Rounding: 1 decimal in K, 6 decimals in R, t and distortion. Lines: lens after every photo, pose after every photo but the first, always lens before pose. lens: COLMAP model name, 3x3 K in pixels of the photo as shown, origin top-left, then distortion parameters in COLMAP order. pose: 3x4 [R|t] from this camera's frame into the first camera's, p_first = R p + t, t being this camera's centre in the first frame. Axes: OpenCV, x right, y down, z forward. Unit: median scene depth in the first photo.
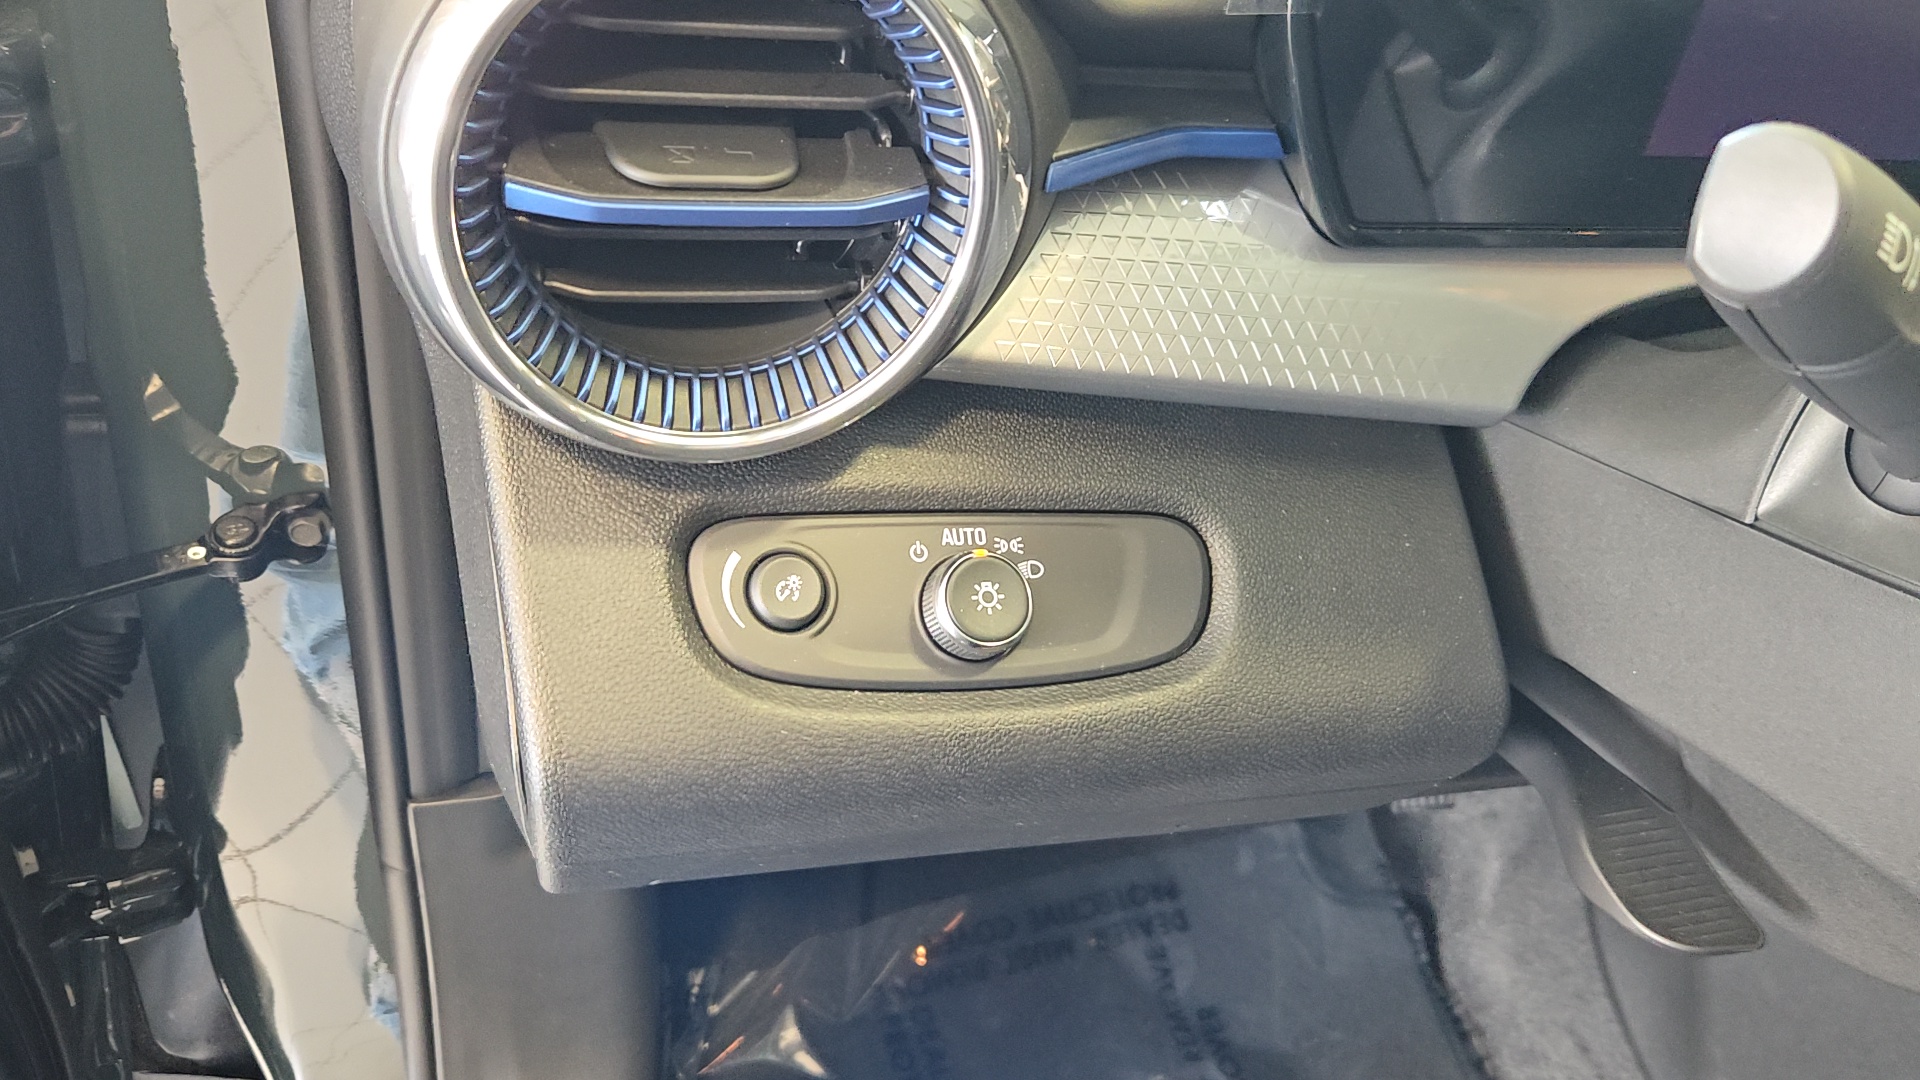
lens RADIAL K [[1601.0, 0, 962.6], [0, 1601.0, 538.4], [0, 0, 1]] dist [0.006084, 0.005574]
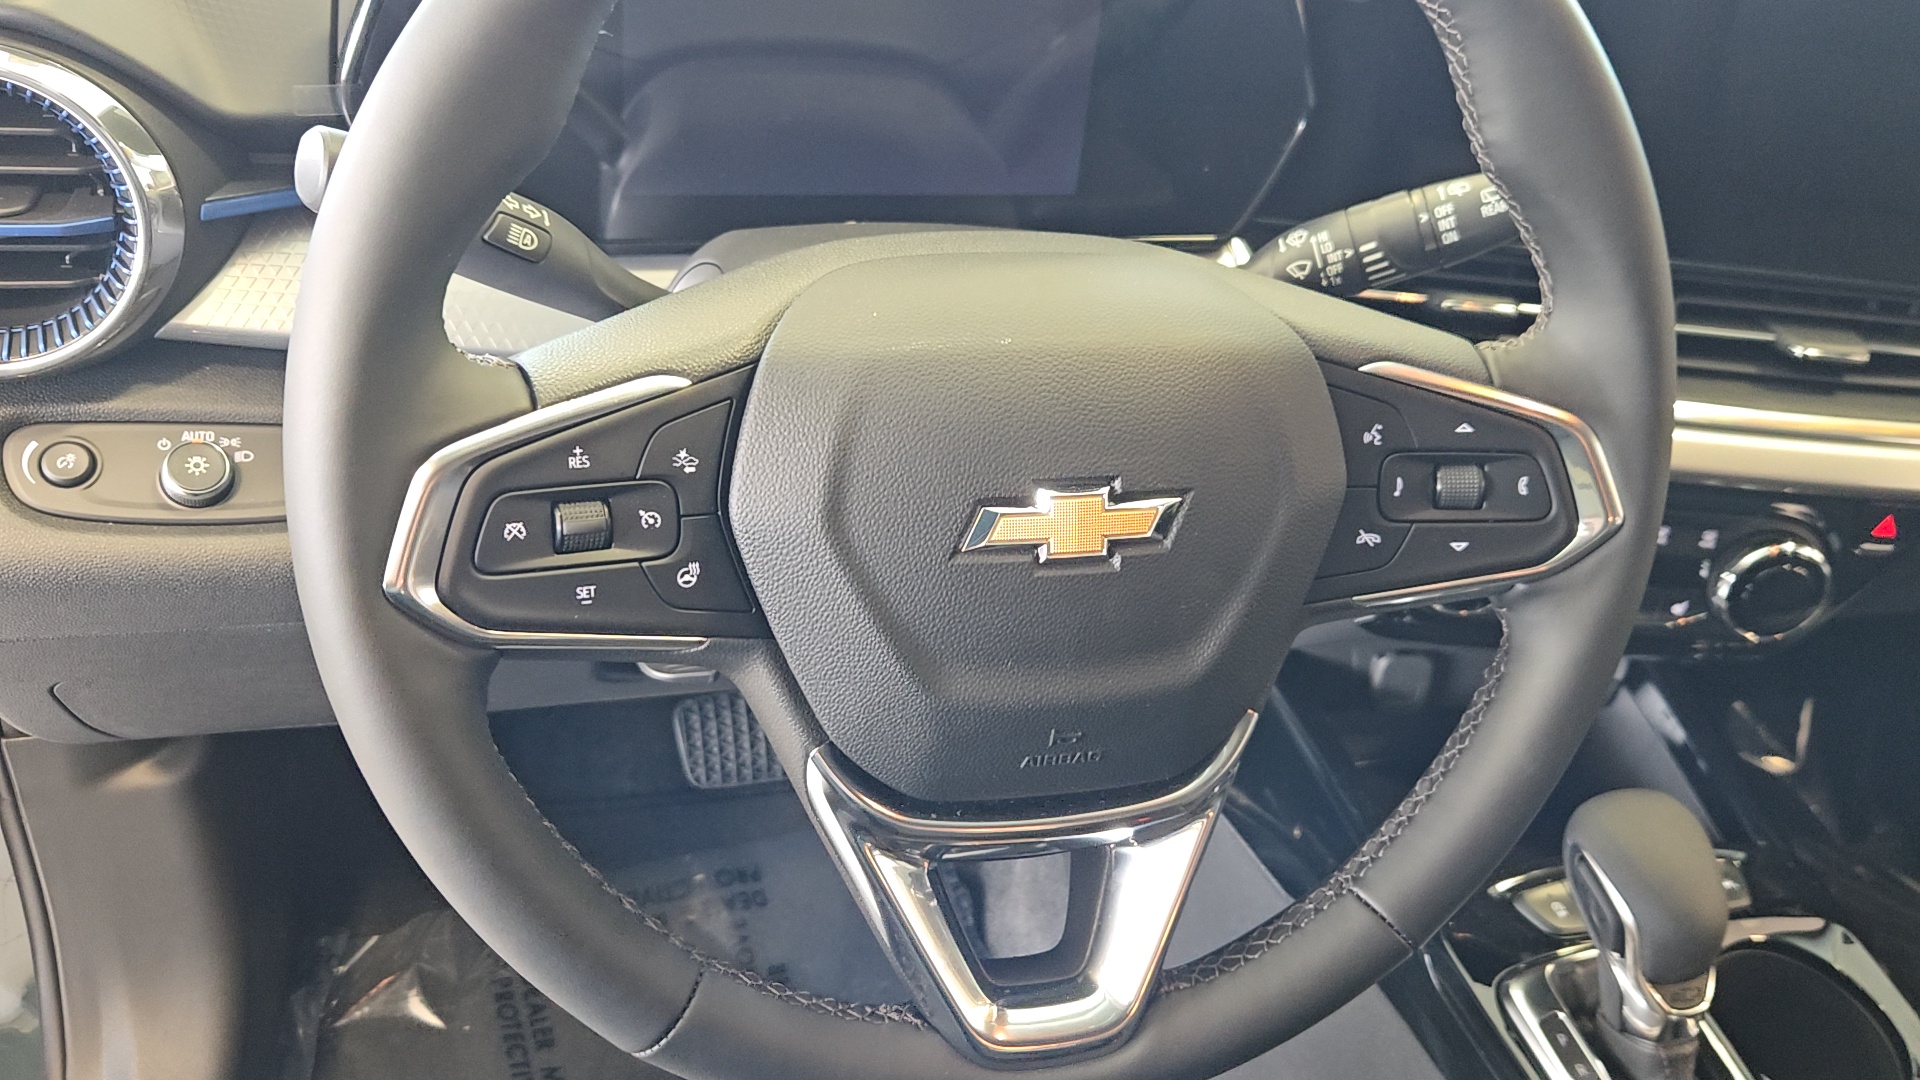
lens RADIAL K [[1601.0, 0, 962.6], [0, 1601.0, 538.4], [0, 0, 1]] dist [0.006084, 0.005574]
pose [[0.998750, -0.045319, 0.021064, 0.762148], [0.047567, 0.991320, -0.122564, 0.349674], [-0.015326, 0.123413, 0.992237, -0.643388]]
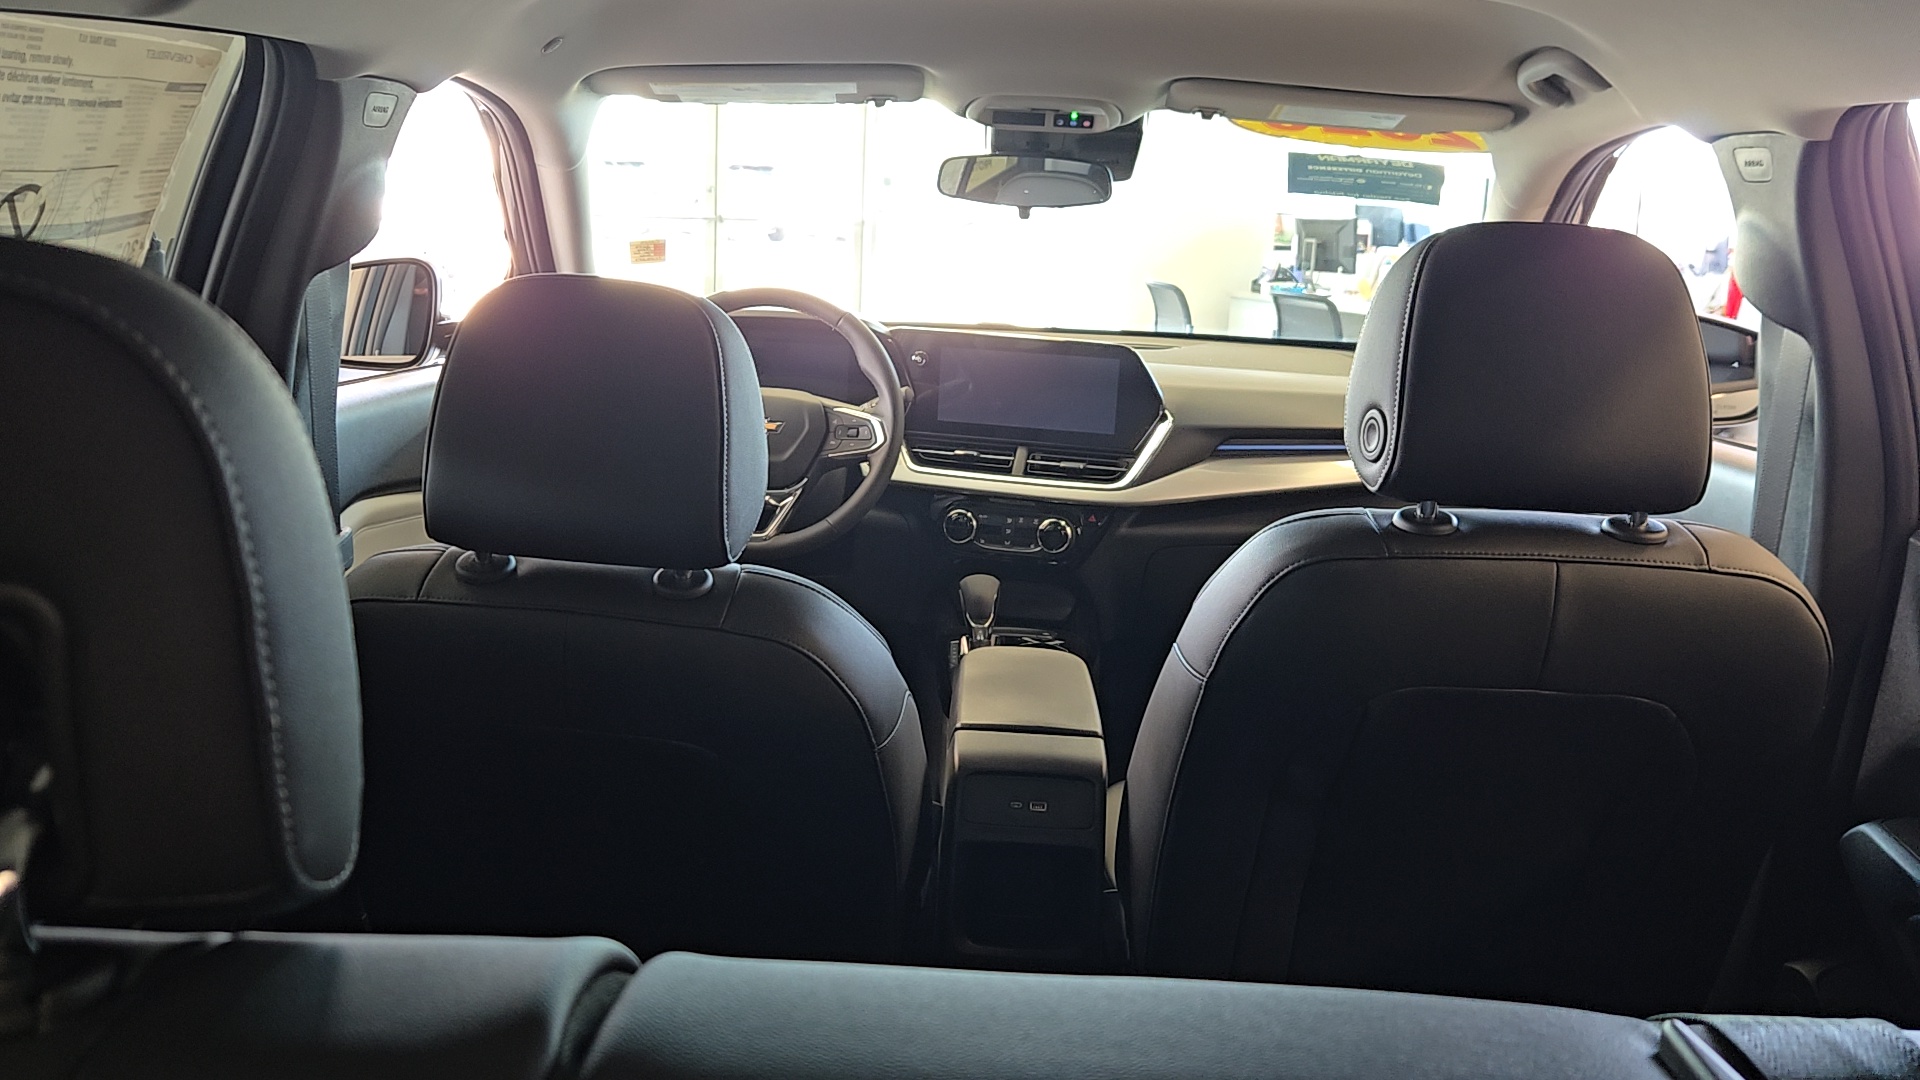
lens RADIAL K [[1601.0, 0, 962.6], [0, 1601.0, 538.4], [0, 0, 1]] dist [0.006084, 0.005574]
pose [[0.966904, -0.040042, -0.251980, 3.145152], [-0.095651, 0.858692, -0.503487, 3.576436], [0.236534, 0.510925, 0.826443, -4.130404]]
